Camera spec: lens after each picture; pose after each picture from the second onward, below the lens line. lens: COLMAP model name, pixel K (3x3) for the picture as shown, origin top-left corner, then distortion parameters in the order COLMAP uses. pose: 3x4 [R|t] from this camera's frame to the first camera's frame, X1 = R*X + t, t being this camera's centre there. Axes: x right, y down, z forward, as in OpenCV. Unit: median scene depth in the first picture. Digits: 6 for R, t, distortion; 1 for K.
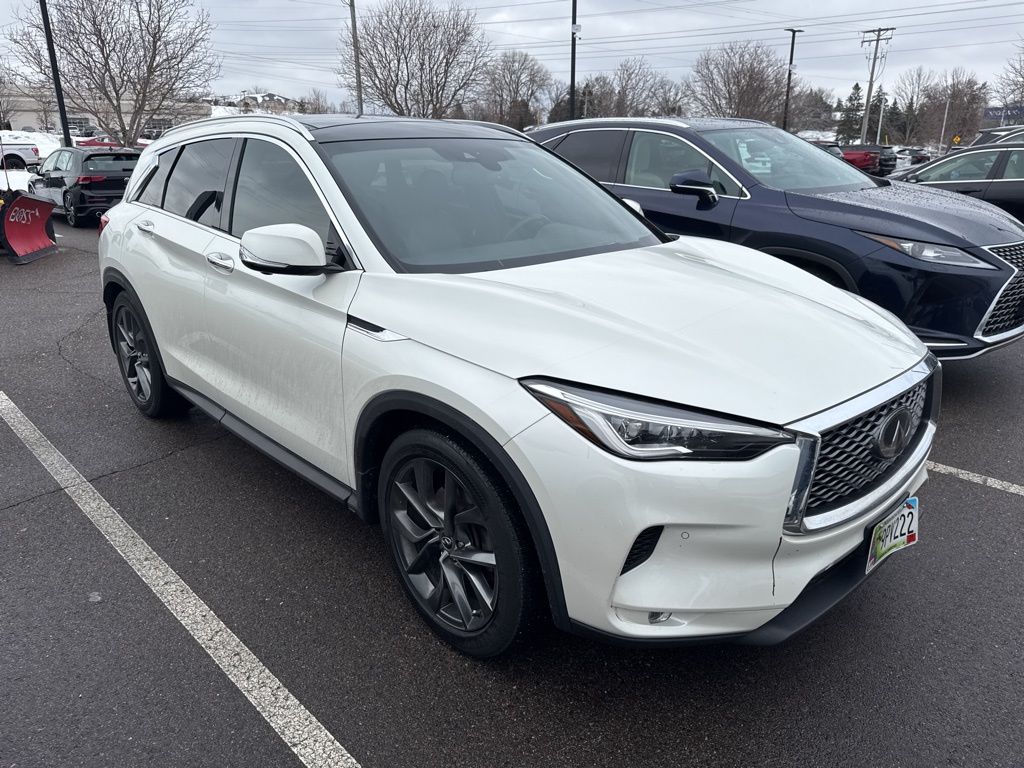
lens RADIAL K [[714.8, 0, 517.1], [0, 714.8, 380.2], [0, 0, 1]] dist [0.014215, -0.013534]
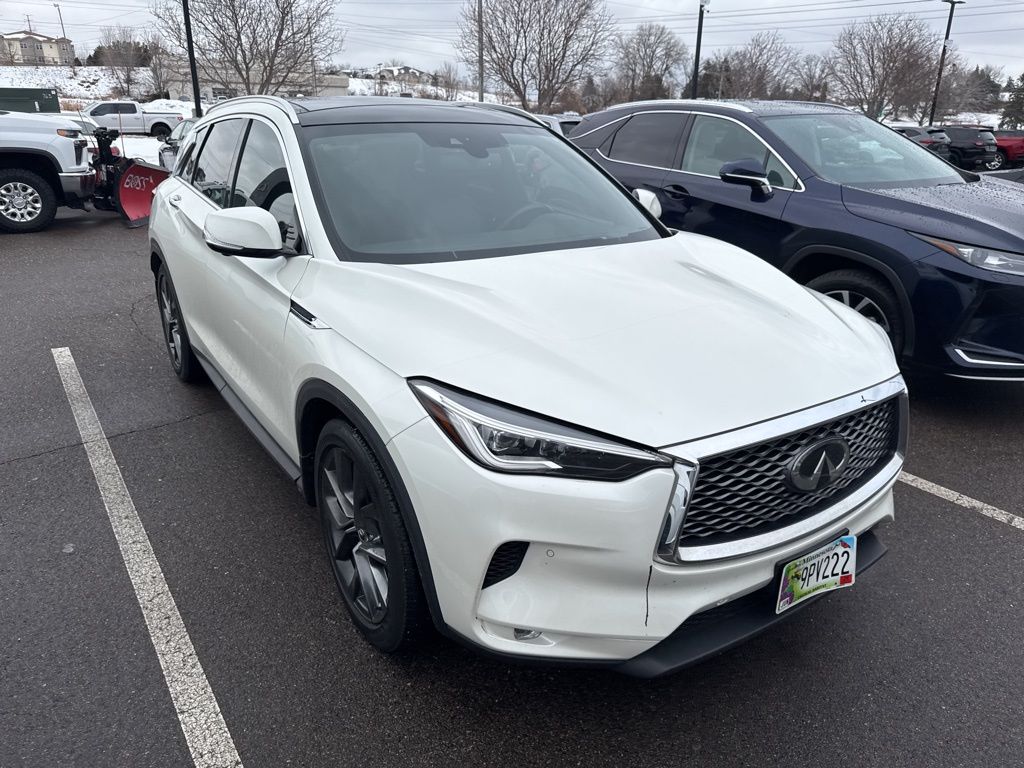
lens RADIAL K [[718.6, 0, 519.5], [0, 718.6, 383.1], [0, 0, 1]] dist [0.004848, -0.004690]
pose [[0.987287, 0.070951, -0.142237, 0.225183], [-0.066343, 0.997115, 0.036885, -0.031607], [0.144443, -0.026980, 0.989145, 0.036092]]
